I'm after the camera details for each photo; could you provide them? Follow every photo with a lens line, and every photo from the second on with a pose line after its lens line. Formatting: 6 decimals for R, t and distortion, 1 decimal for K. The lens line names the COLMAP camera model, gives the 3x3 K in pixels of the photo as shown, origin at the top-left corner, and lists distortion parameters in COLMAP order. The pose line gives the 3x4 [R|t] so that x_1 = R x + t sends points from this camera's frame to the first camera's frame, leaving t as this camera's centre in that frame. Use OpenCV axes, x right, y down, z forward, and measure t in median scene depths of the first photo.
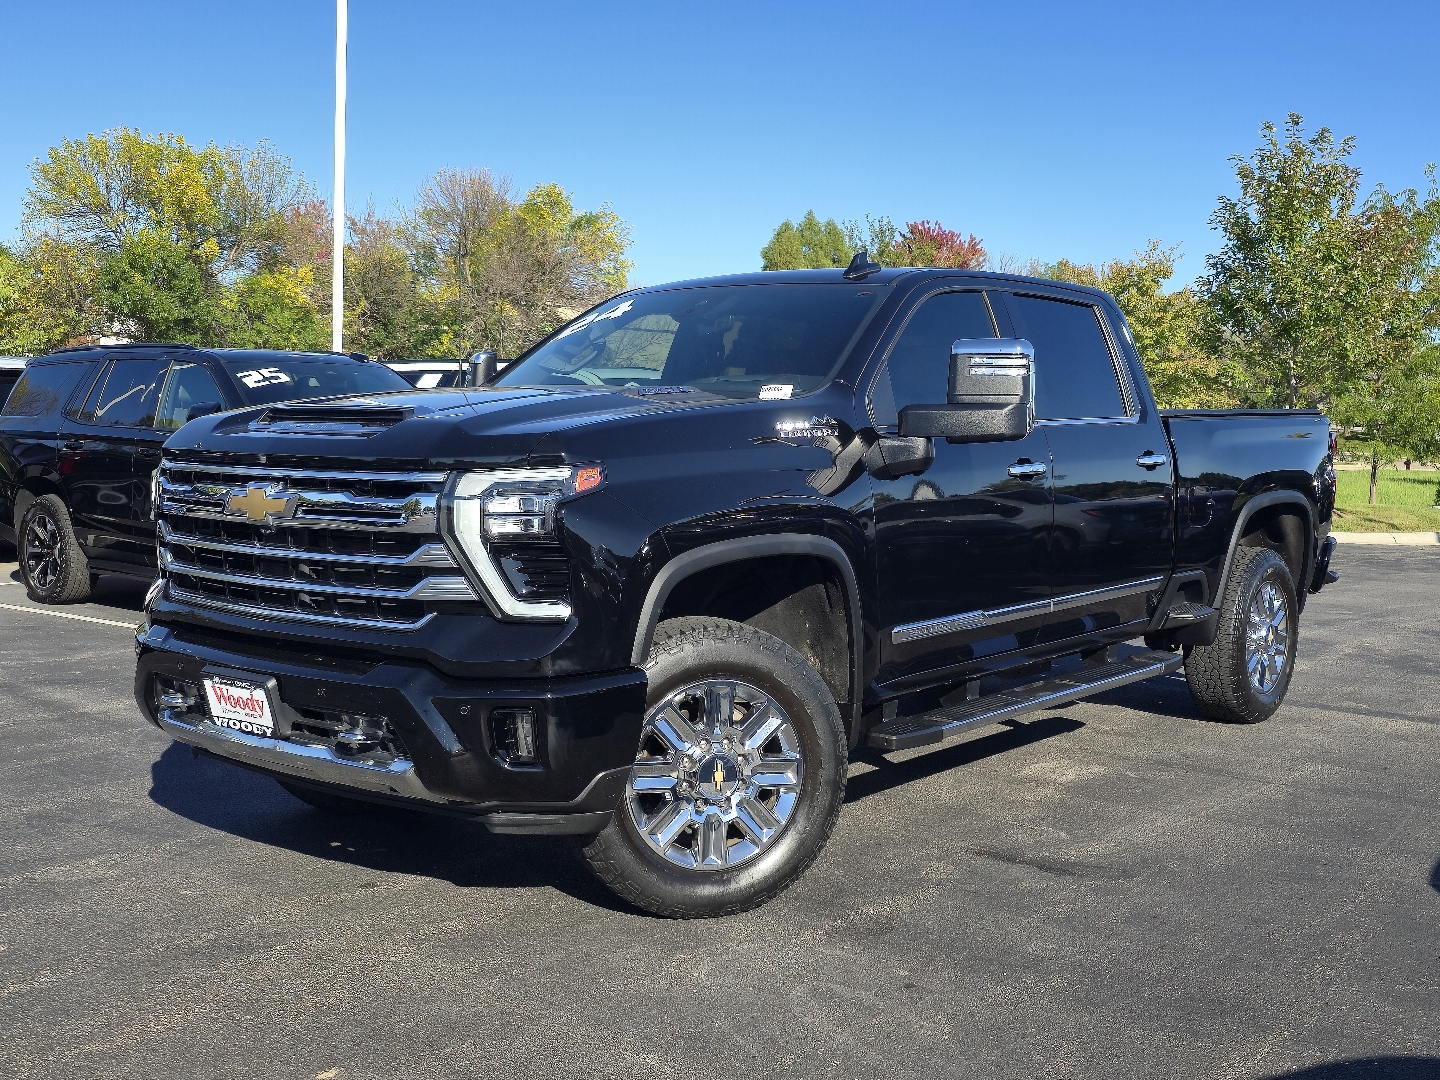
lens RADIAL K [[1582.1, 0, 720.0], [0, 1582.1, 540.0], [0, 0, 1]] dist [0.111881, -0.235336]
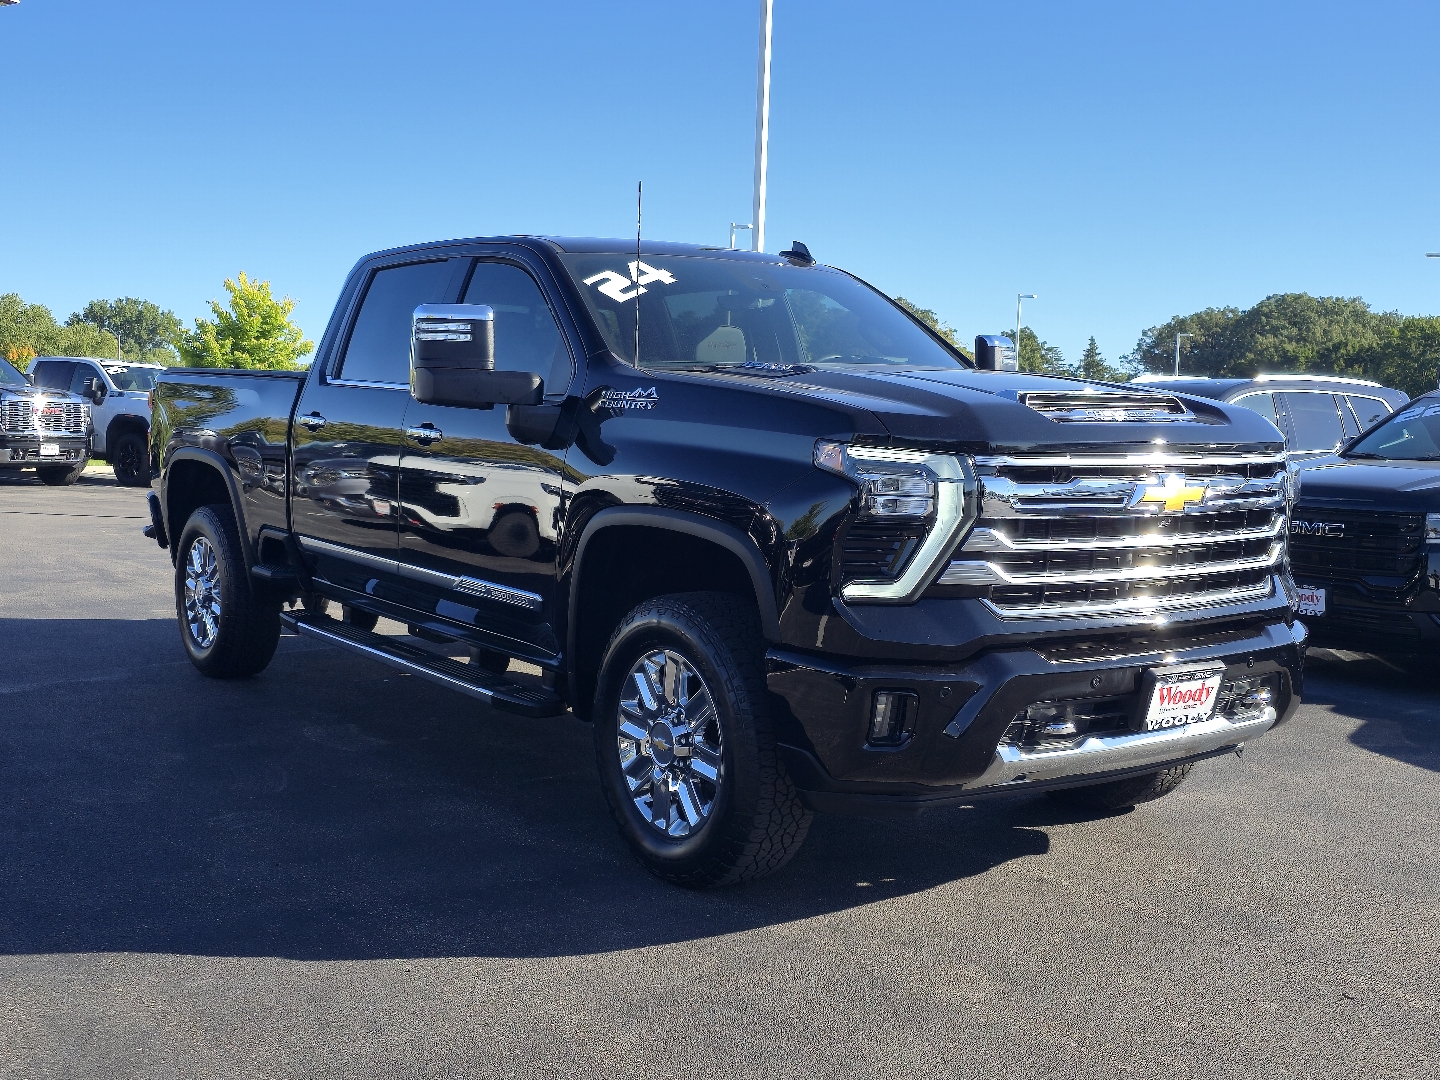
lens RADIAL K [[1582.1, 0, 720.0], [0, 1582.1, 540.0], [0, 0, 1]] dist [0.111881, -0.235336]
pose [[0.255572, -0.088191, 0.962759, -1.348848], [0.050805, 0.995680, 0.077720, -0.086877], [-0.965454, 0.029050, 0.258949, 1.050284]]
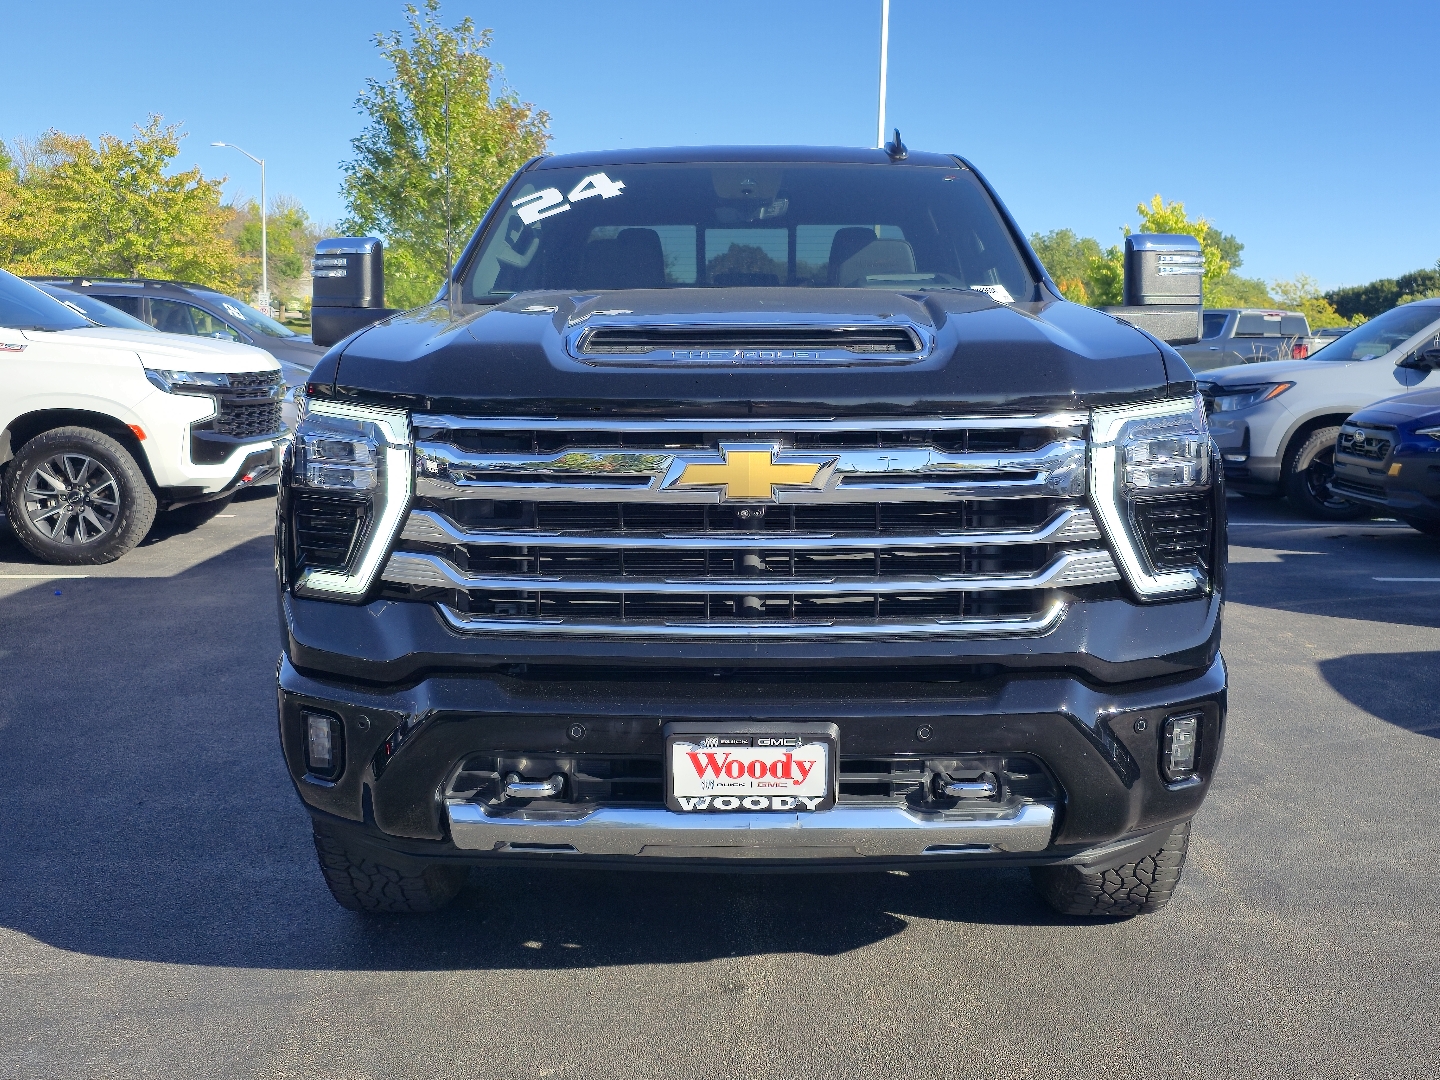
lens RADIAL K [[1582.1, 0, 720.0], [0, 1582.1, 540.0], [0, 0, 1]] dist [0.111881, -0.235336]
pose [[0.777575, -0.098261, 0.621066, -0.737818], [0.054139, 0.994509, 0.089563, -0.056061], [-0.626456, -0.036017, 0.778624, 0.507474]]
